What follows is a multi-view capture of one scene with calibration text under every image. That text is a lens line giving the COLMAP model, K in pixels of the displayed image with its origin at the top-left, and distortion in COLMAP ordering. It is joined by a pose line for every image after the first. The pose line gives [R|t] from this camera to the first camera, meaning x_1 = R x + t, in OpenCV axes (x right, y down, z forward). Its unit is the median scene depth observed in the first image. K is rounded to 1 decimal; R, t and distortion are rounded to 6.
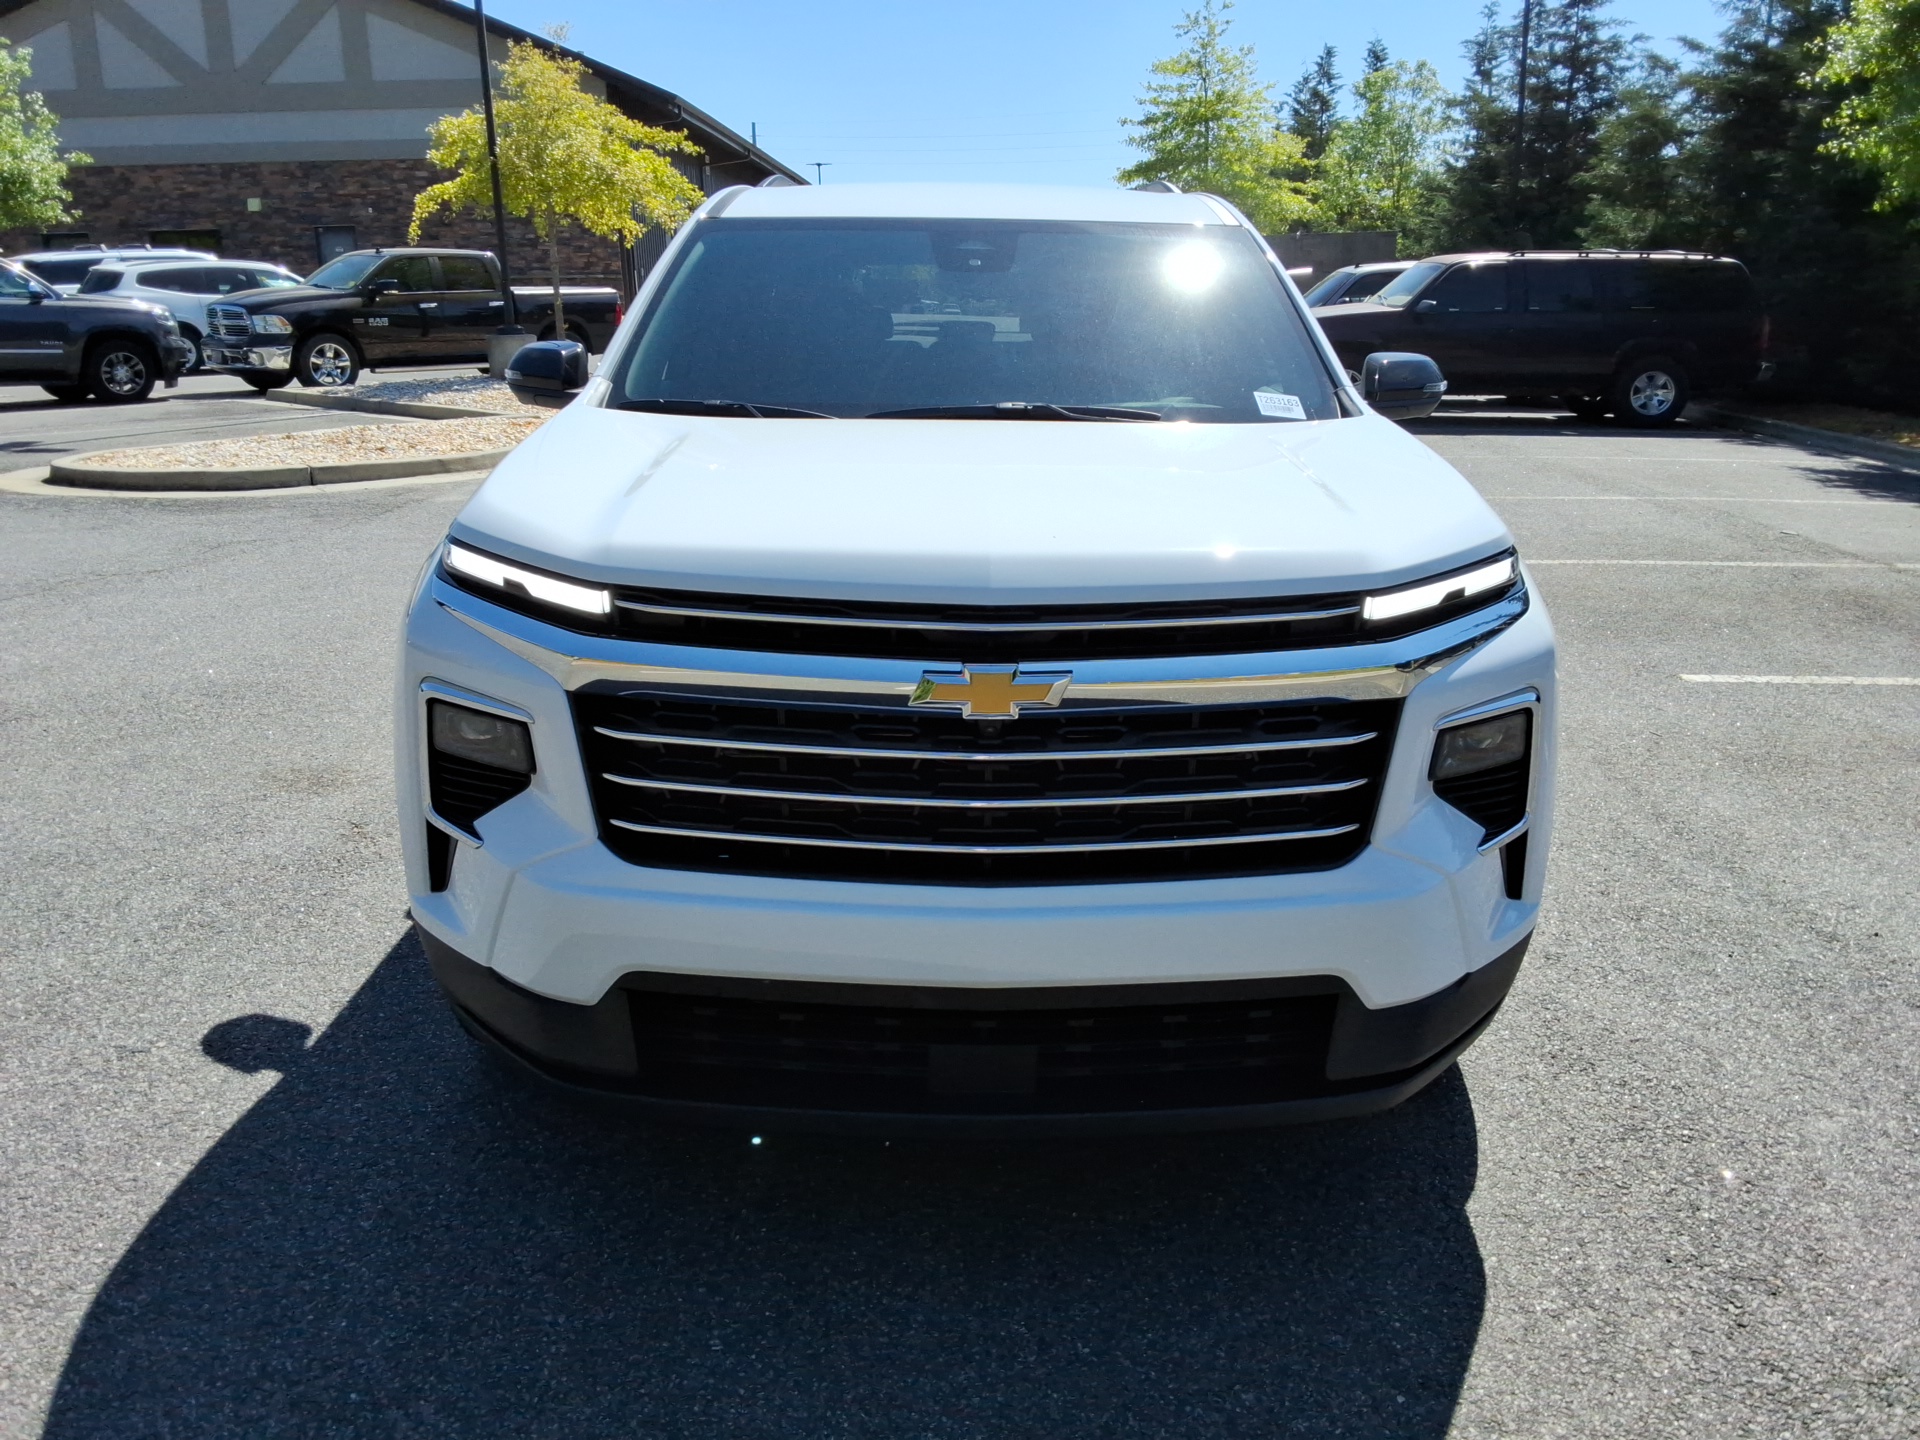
lens RADIAL K [[1559.6, 0, 963.9], [0, 1559.6, 701.3], [0, 0, 1]] dist [0.090895, -0.132291]
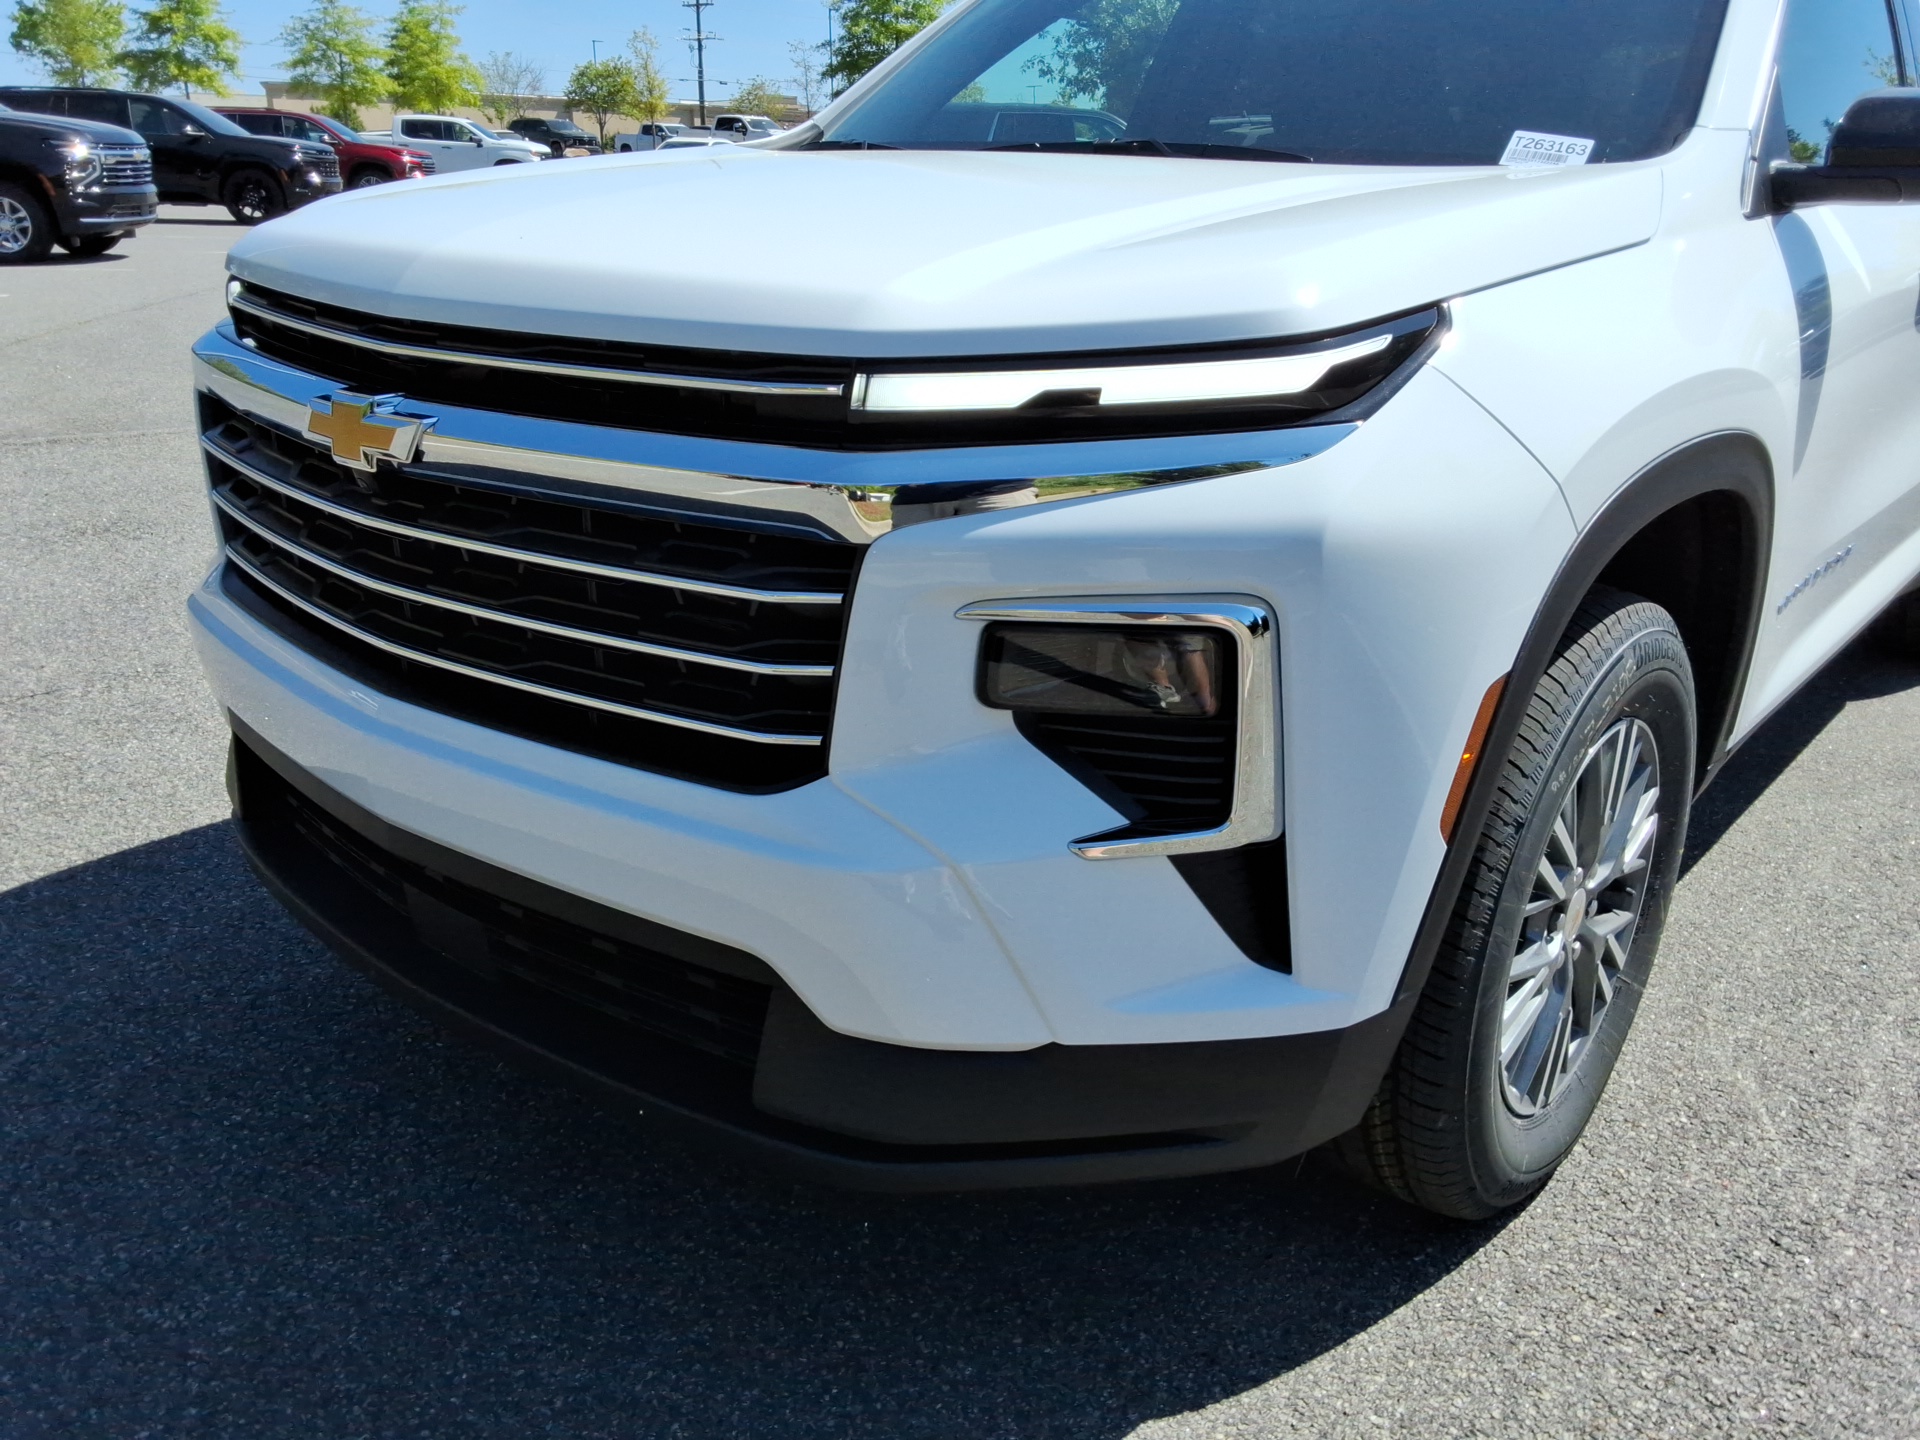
lens RADIAL K [[1559.6, 0, 927.4], [0, 1559.6, 705.9], [0, 0, 1]] dist [0.090895, -0.132291]
pose [[0.750336, 0.224116, -0.621907, 0.667116], [-0.174863, 0.974556, 0.140226, -0.029798], [0.637510, 0.003532, 0.770434, 0.544122]]
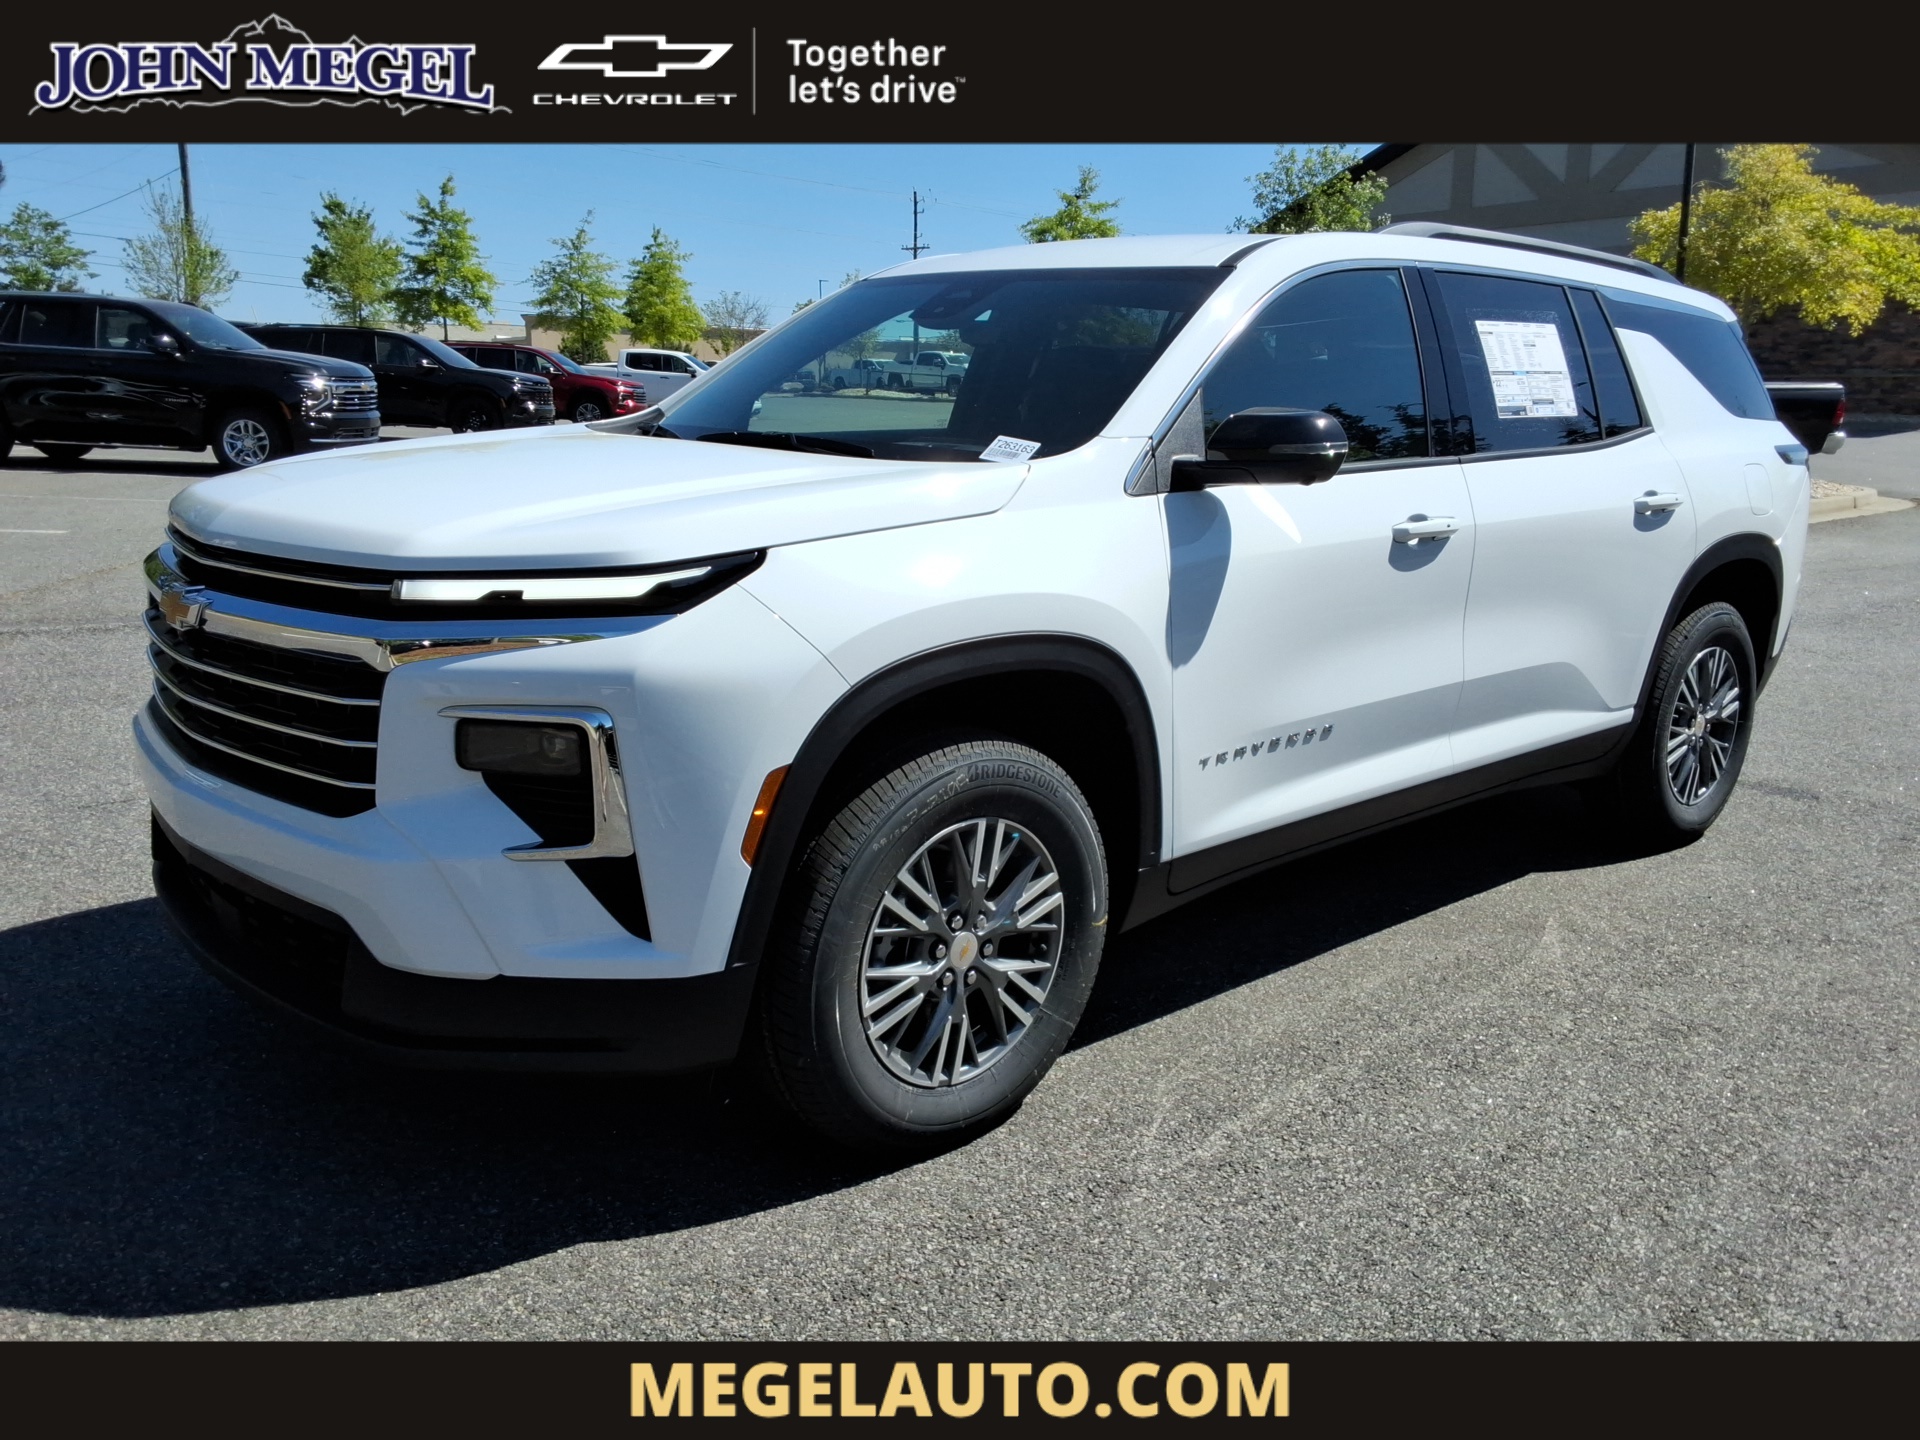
lens RADIAL K [[1559.6, 0, 953.8], [0, 1559.6, 713.6], [0, 0, 1]] dist [0.090895, -0.132291]
pose [[0.666866, 0.166669, -0.726299, 1.289778], [-0.203986, 0.978267, 0.037196, -0.091721], [0.716714, 0.123350, 0.686371, 0.531432]]
